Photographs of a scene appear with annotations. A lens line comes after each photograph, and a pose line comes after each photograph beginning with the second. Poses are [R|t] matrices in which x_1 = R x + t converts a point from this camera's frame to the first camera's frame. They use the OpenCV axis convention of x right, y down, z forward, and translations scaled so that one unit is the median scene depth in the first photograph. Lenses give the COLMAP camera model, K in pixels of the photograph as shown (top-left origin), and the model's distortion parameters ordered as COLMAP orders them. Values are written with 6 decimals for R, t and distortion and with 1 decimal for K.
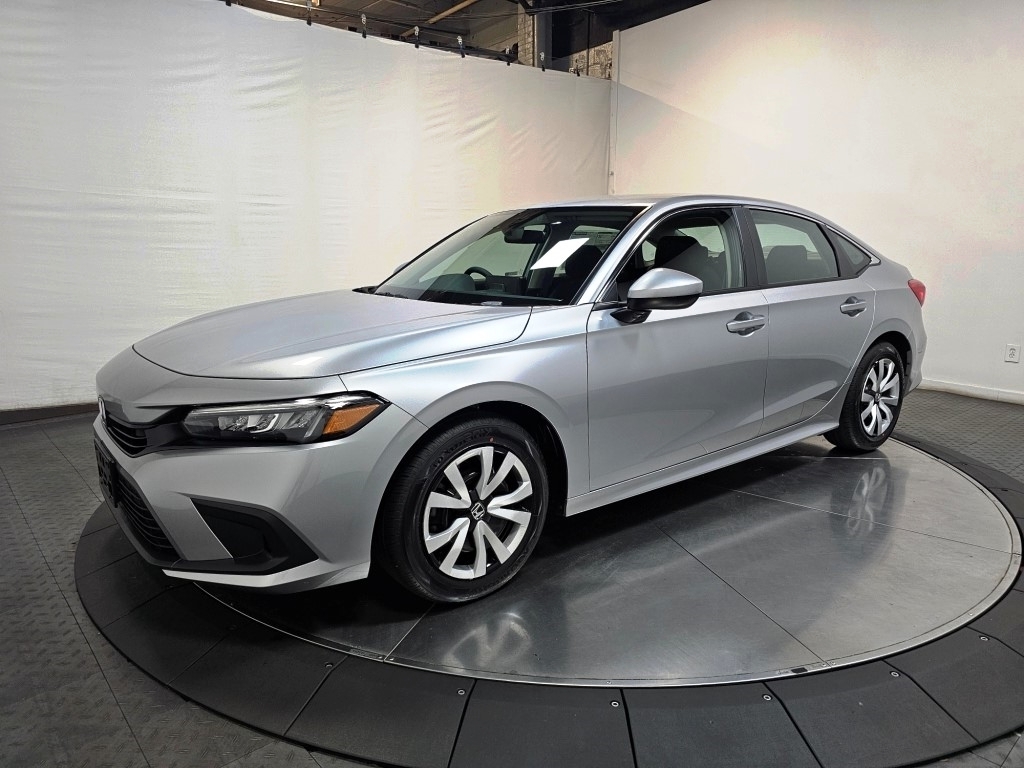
lens RADIAL K [[700.2, 0, 522.7], [0, 700.2, 384.0], [0, 0, 1]] dist [0.024952, -0.026856]
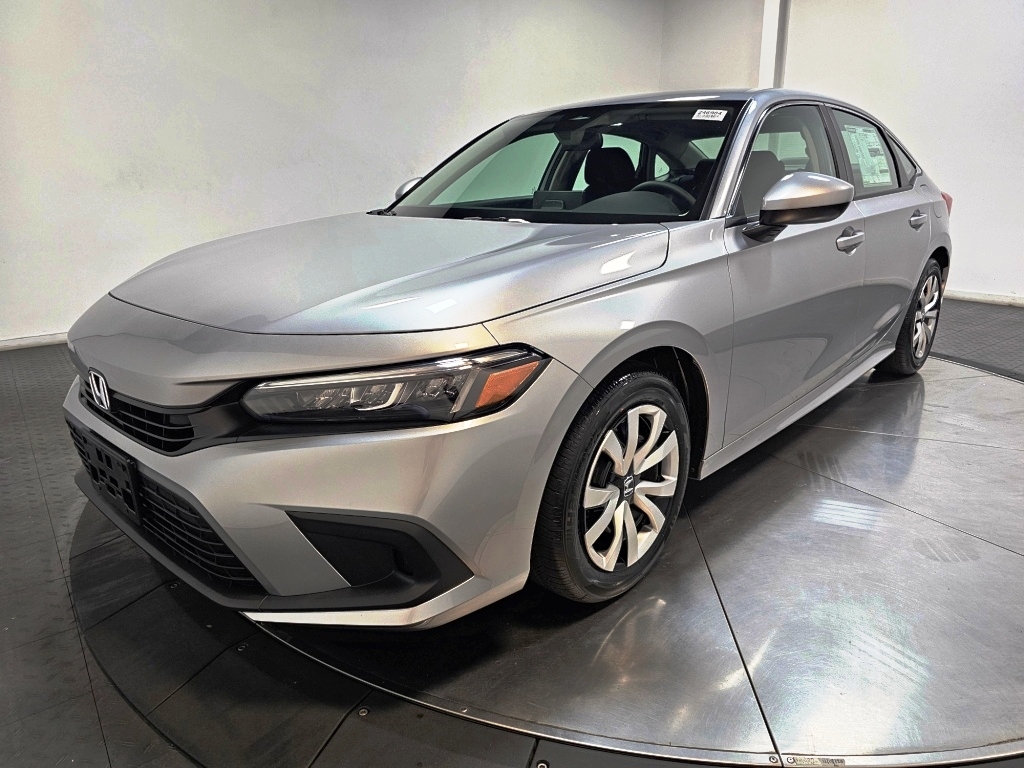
lens RADIAL K [[700.2, 0, 516.6], [0, 700.2, 387.6], [0, 0, 1]] dist [0.024952, -0.026856]
pose [[0.981901, -0.060423, 0.179498, -0.347581], [0.040942, 0.993053, 0.110316, -0.023872], [-0.184917, -0.100971, 0.977553, 0.279743]]
